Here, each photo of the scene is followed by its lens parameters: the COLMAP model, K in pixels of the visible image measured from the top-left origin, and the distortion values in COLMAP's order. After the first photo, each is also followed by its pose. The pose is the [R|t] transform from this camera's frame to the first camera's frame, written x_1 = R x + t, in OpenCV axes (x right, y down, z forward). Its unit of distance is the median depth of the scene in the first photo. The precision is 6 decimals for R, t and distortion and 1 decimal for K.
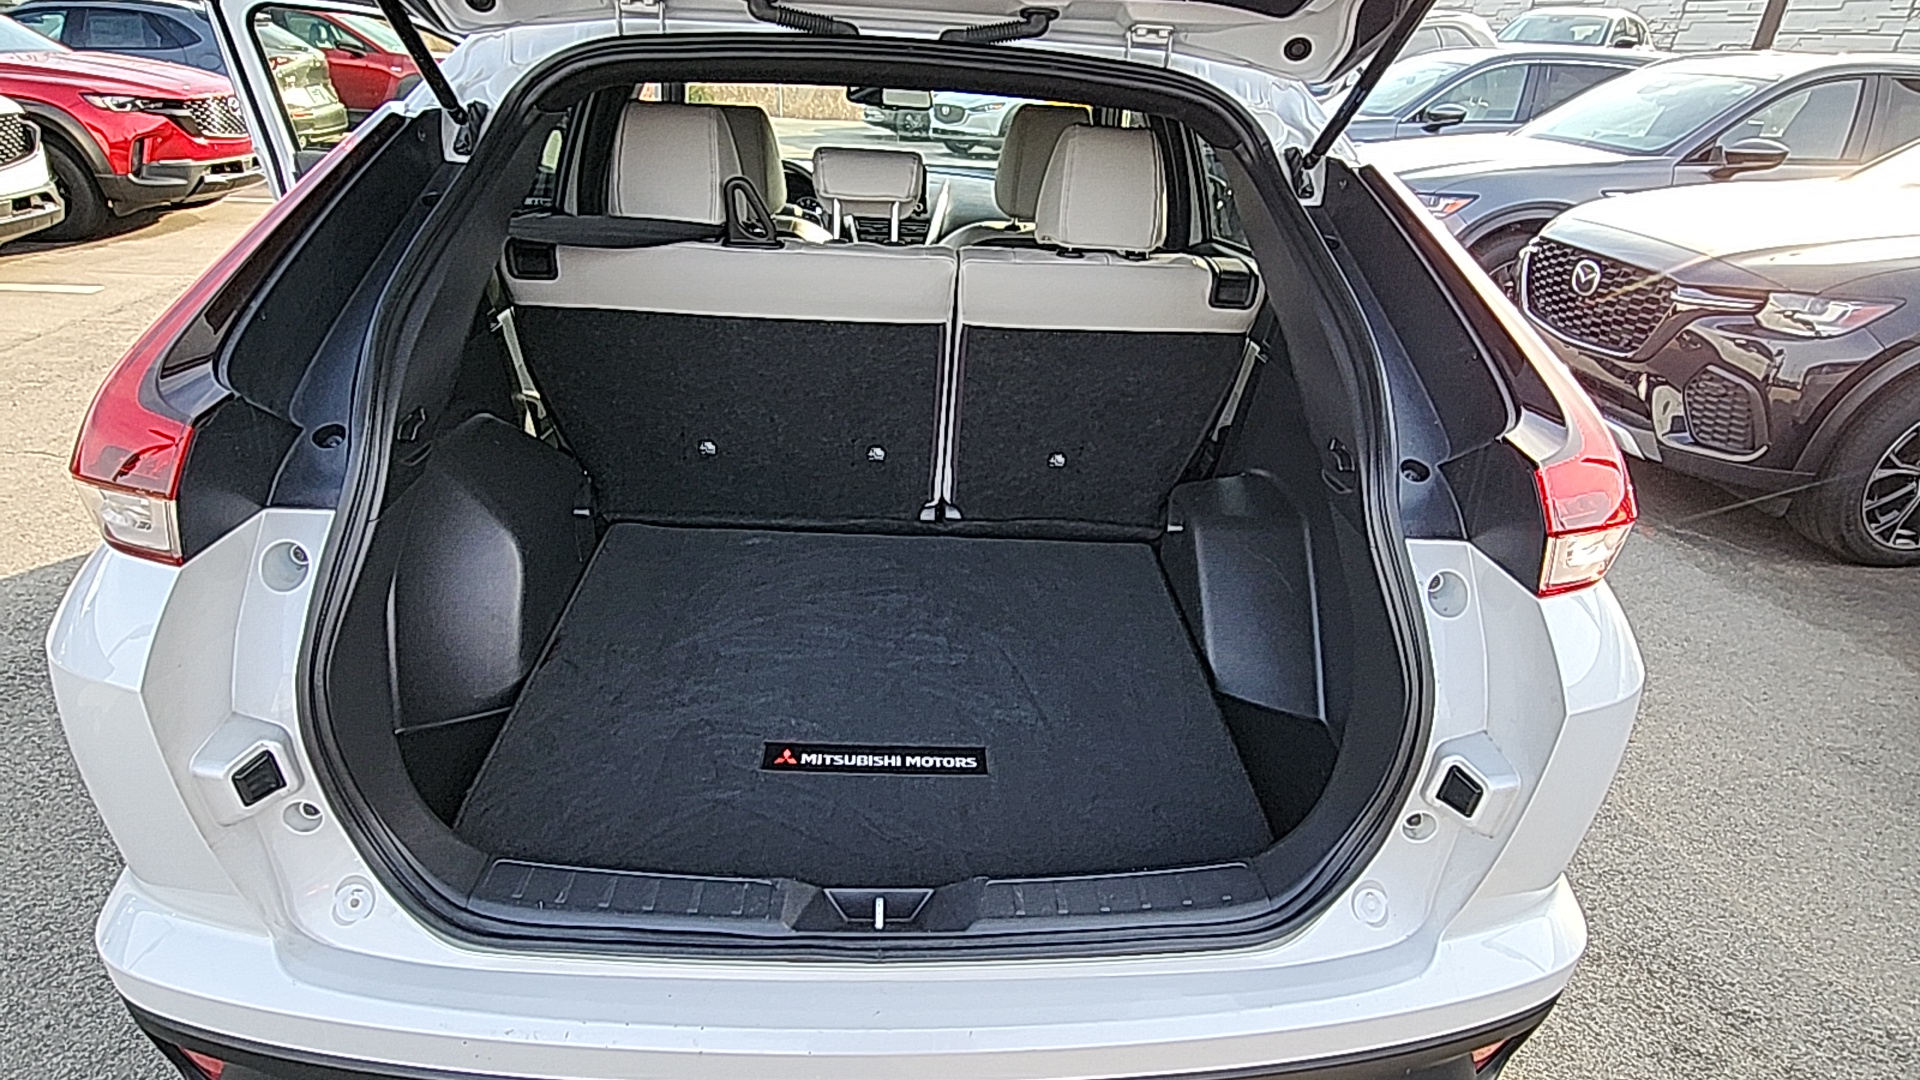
lens RADIAL K [[1006.8, 0, 945.0], [0, 1006.8, 540.7], [0, 0, 1]] dist [0.002827, 0.003545]
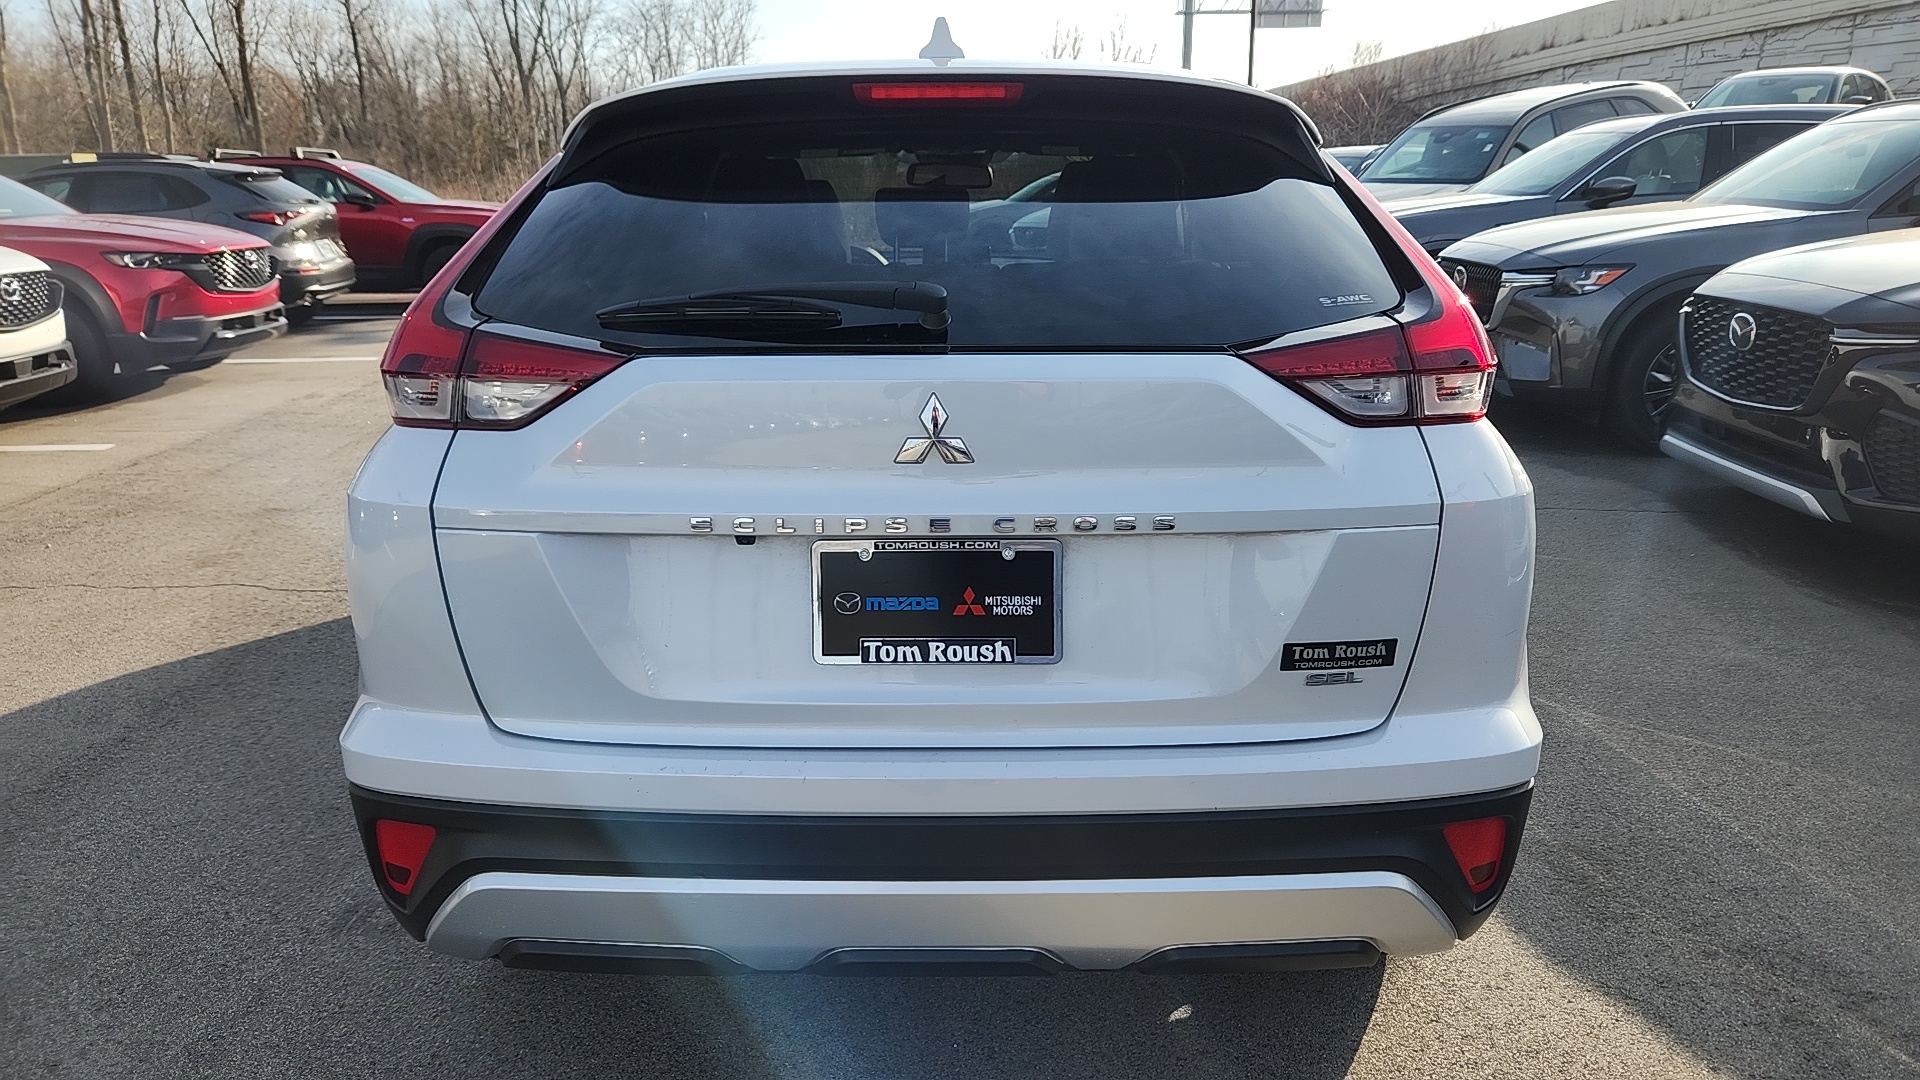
lens RADIAL K [[1323.5, 0, 965.4], [0, 1323.5, 546.0], [0, 0, 1]] dist [0.034759, -0.026216]
pose [[0.996945, -0.042940, -0.065240, 0.014142], [0.030315, 0.982559, -0.183463, 0.077172], [0.071980, 0.180925, 0.980859, -0.108306]]
